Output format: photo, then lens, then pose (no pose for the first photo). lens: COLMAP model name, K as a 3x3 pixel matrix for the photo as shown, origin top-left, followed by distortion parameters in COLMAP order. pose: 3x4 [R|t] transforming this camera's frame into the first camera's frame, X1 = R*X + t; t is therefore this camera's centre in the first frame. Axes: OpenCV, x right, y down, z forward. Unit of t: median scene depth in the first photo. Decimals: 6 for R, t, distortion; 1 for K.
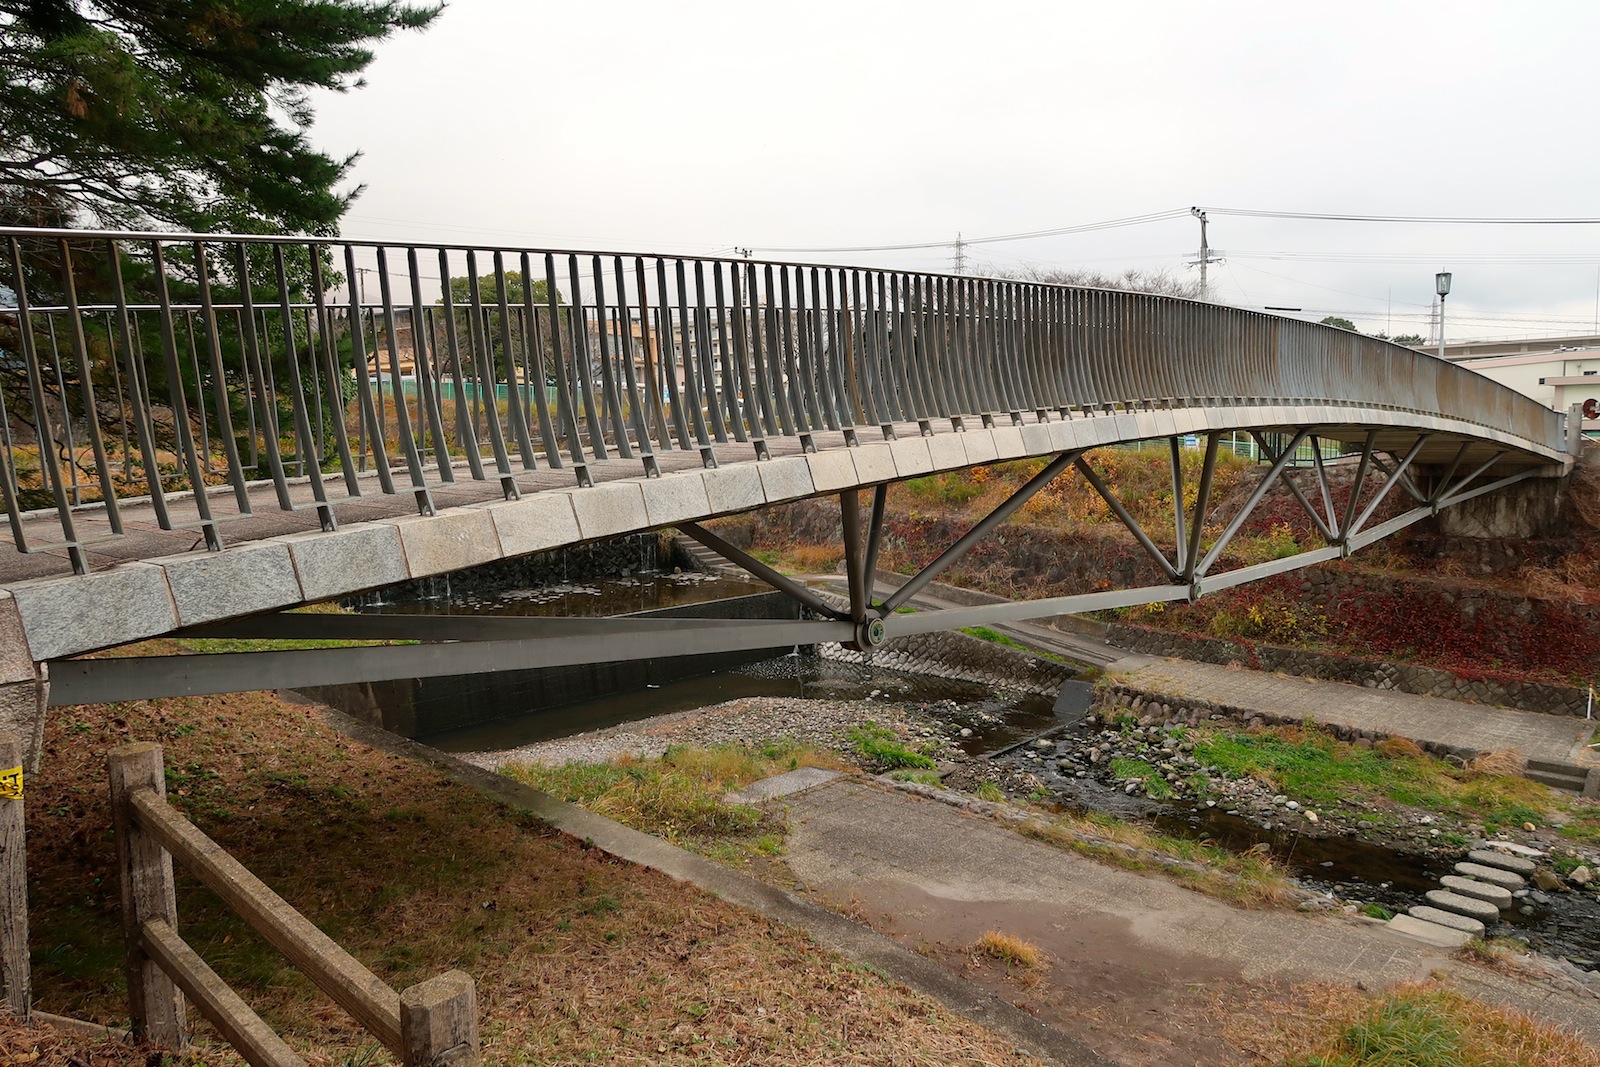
lens RADIAL K [[1101.0, 0, 800.0], [0, 1101.0, 533.5], [0, 0, 1]] dist [-0.028078, 0.008363]
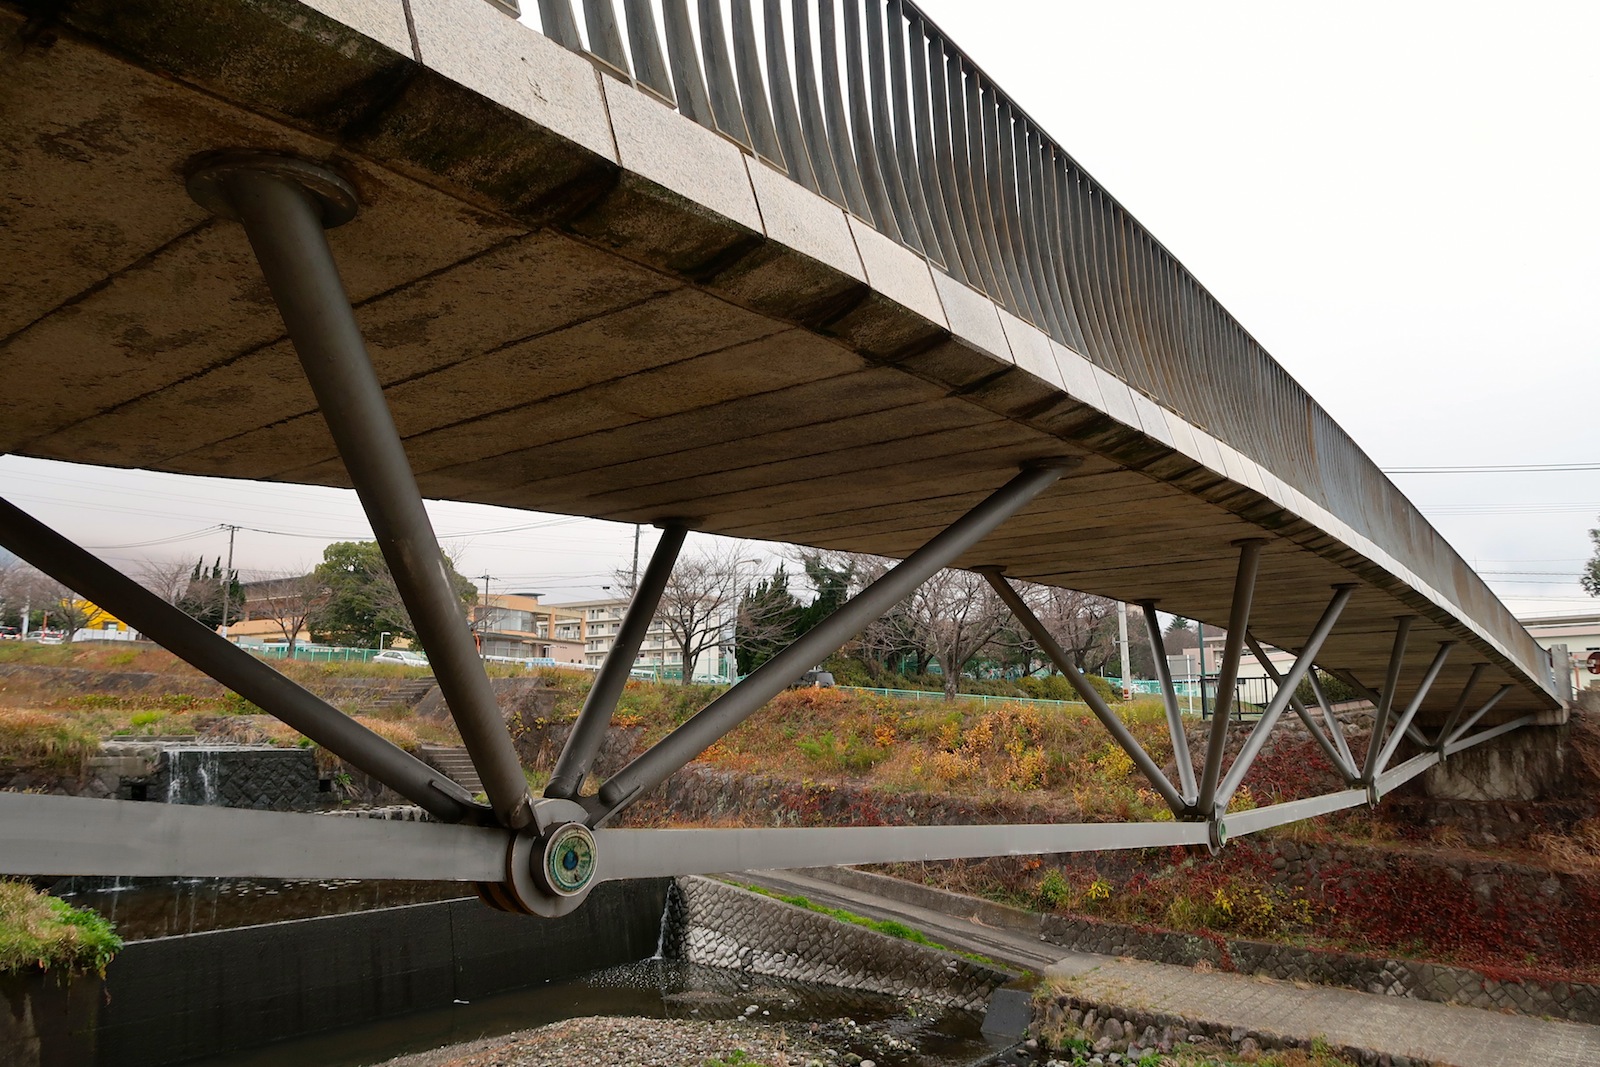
lens RADIAL K [[1101.0, 0, 800.0], [0, 1101.0, 533.5], [0, 0, 1]] dist [-0.028078, 0.008363]
pose [[0.996664, 0.022812, 0.078366, 0.038132], [-0.001644, 0.965563, -0.260166, 0.025580], [-0.081602, 0.259169, 0.962379, 0.193347]]
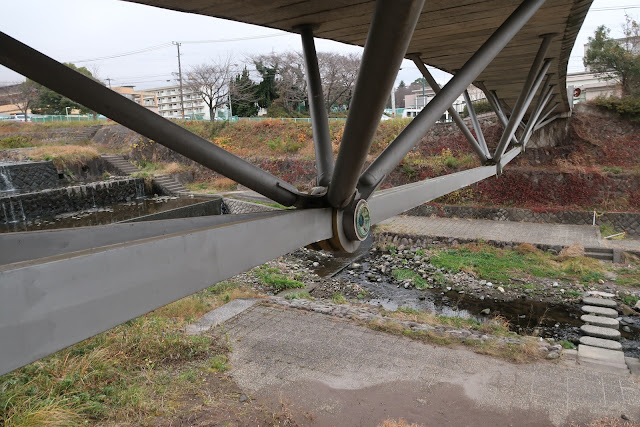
lens RADIAL K [[440.4, 0, 320.0], [0, 440.4, 213.5], [0, 0, 1]] dist [-0.028078, 0.008363]
pose [[0.970613, -0.095638, 0.220827, -0.003507], [0.076135, 0.992540, 0.095222, 0.018912], [-0.228287, -0.075611, 0.970653, 0.242582]]
